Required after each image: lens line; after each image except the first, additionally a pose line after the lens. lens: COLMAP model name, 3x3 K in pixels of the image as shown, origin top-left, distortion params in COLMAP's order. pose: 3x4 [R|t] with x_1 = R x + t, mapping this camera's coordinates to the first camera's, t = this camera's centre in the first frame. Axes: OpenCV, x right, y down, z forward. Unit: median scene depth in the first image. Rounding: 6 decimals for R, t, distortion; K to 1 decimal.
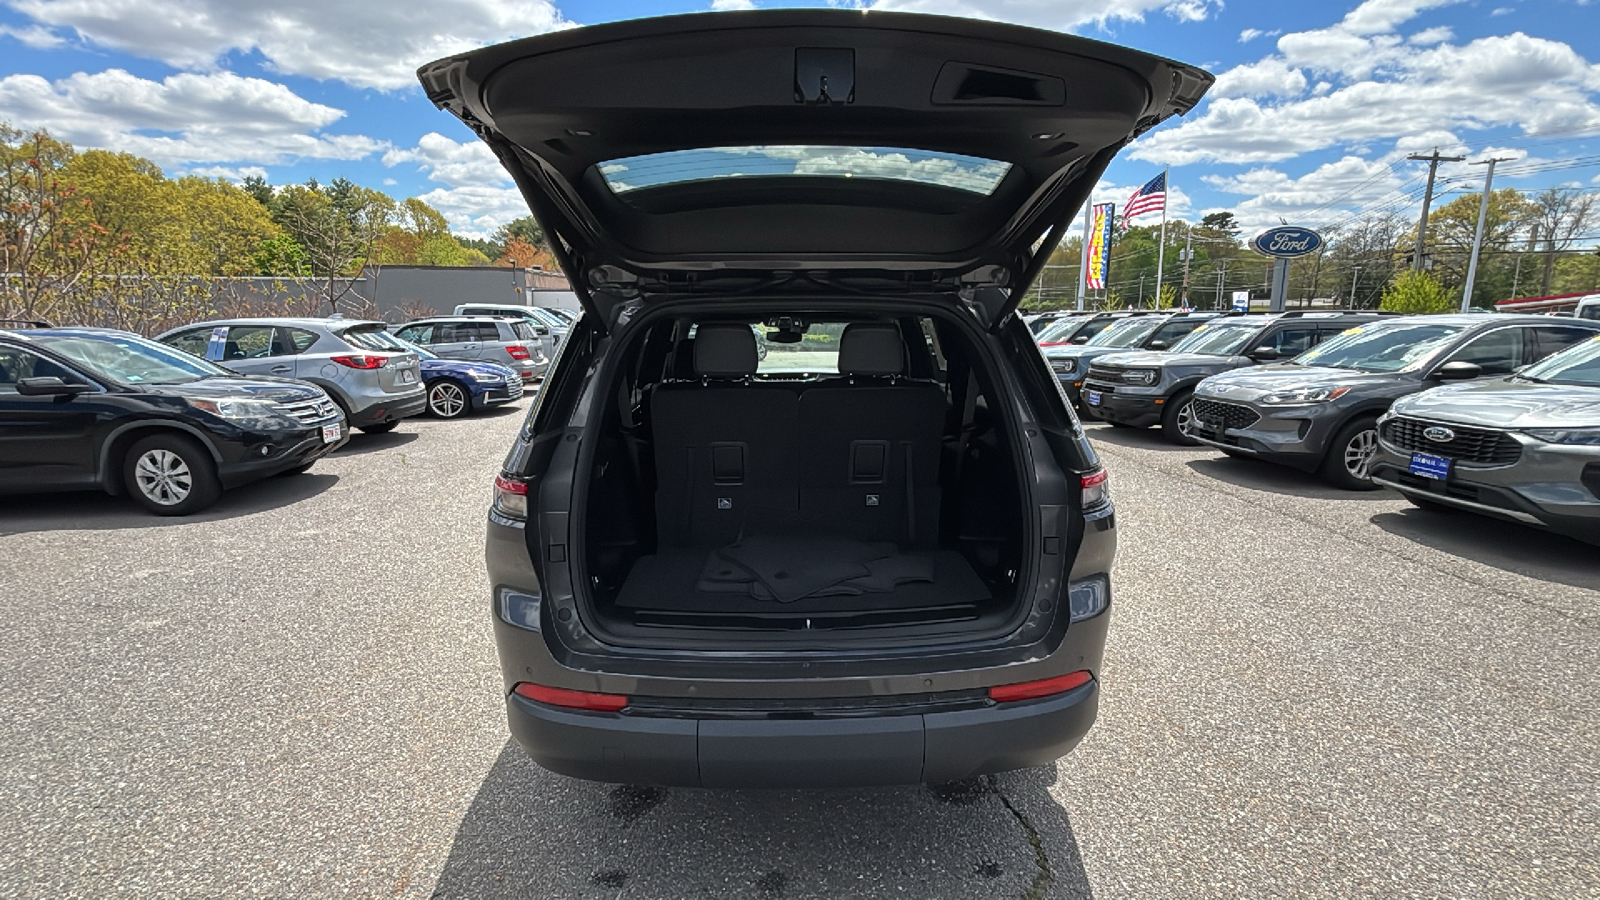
lens RADIAL K [[743.2, 0, 797.2], [0, 743.2, 454.8], [0, 0, 1]] dist [-0.016963, 0.008906]
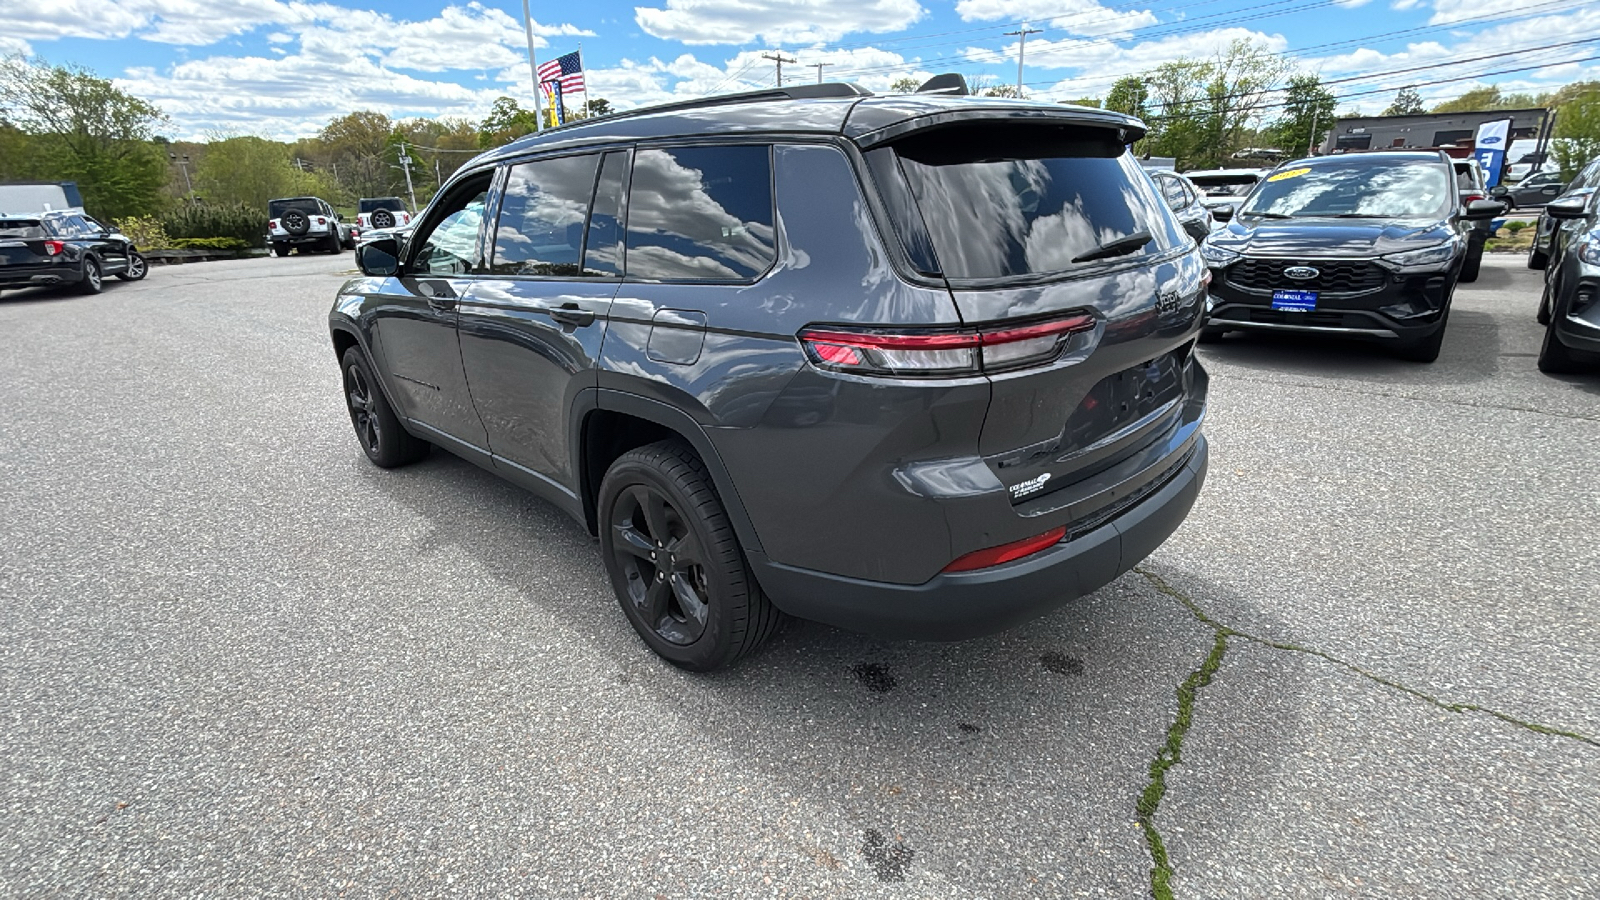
lens RADIAL K [[743.2, 0, 796.9], [0, 743.2, 452.6], [0, 0, 1]] dist [-0.016963, 0.008906]
pose [[0.734830, -0.247706, 0.631400, -0.318932], [0.159569, 0.967932, 0.194025, -0.007465], [-0.659213, -0.041824, 0.750792, 0.137842]]
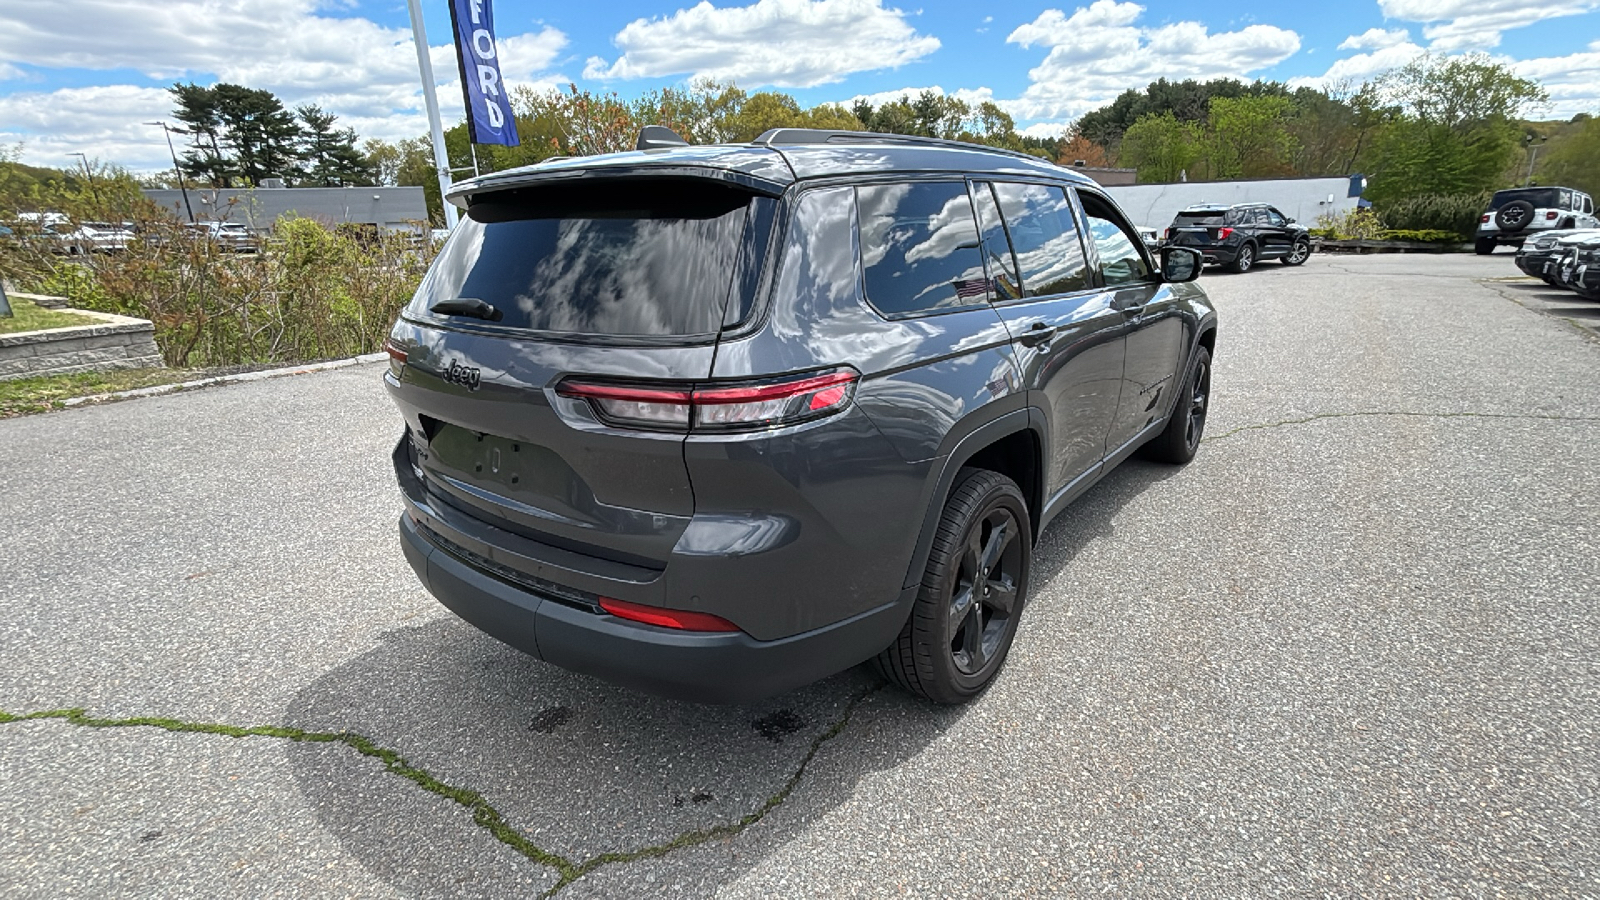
lens RADIAL K [[743.2, 0, 801.6], [0, 743.2, 447.3], [0, 0, 1]] dist [-0.016963, 0.008906]
pose [[0.762543, 0.168835, -0.624518, 0.299628], [-0.094303, 0.984043, 0.150885, -0.012795], [0.640027, -0.056163, 0.766297, 0.128767]]
